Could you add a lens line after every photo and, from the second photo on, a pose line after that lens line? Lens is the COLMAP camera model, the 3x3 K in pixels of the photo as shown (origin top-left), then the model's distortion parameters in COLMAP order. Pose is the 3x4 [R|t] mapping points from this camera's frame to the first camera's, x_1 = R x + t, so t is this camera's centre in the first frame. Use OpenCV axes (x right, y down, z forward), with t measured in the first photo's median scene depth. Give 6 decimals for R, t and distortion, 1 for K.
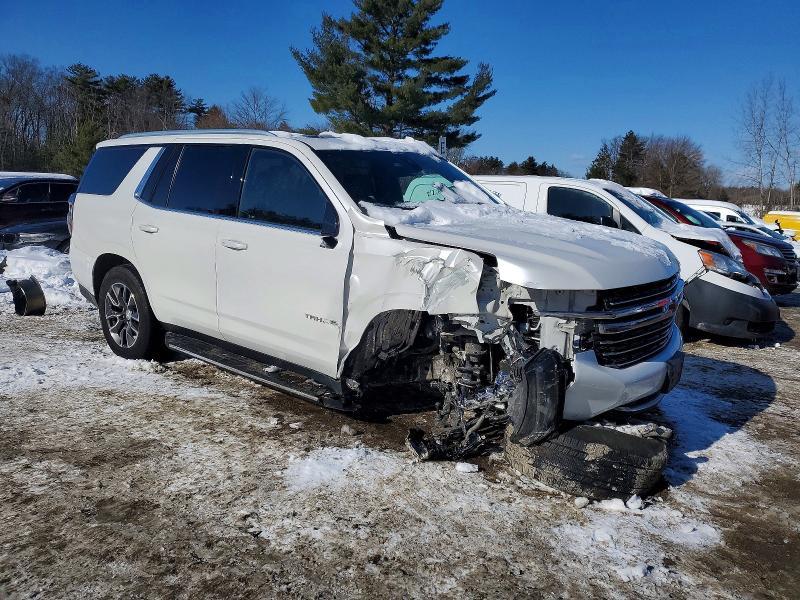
lens RADIAL K [[663.5, 0, 400.0], [0, 663.5, 300.0], [0, 0, 1]] dist [0.008303, 0.003950]
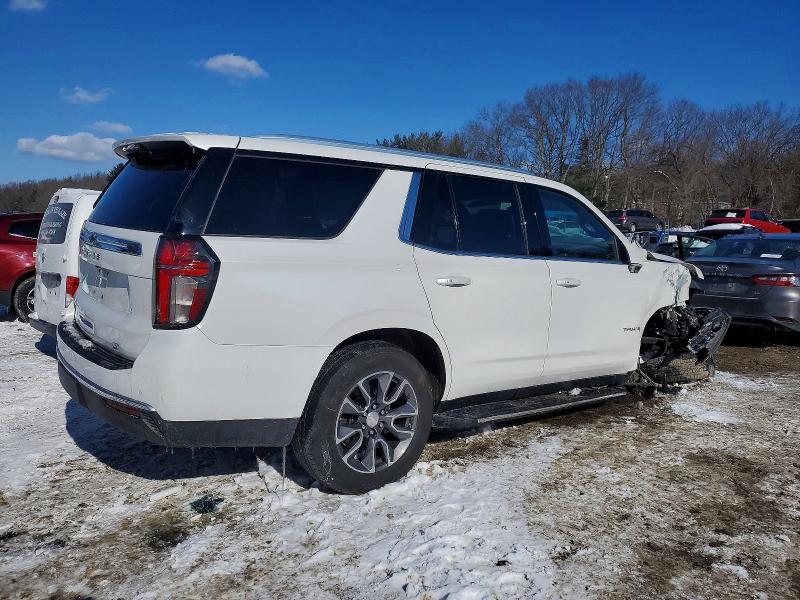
lens RADIAL K [[700.6, 0, 389.1], [0, 700.6, 300.5], [0, 0, 1]] dist [0.077768, -0.130473]
pose [[0.160990, -0.118067, 0.979869, -1.351924], [0.148828, 0.984370, 0.094157, -0.196405], [-0.975670, 0.130674, 0.176045, 1.072272]]
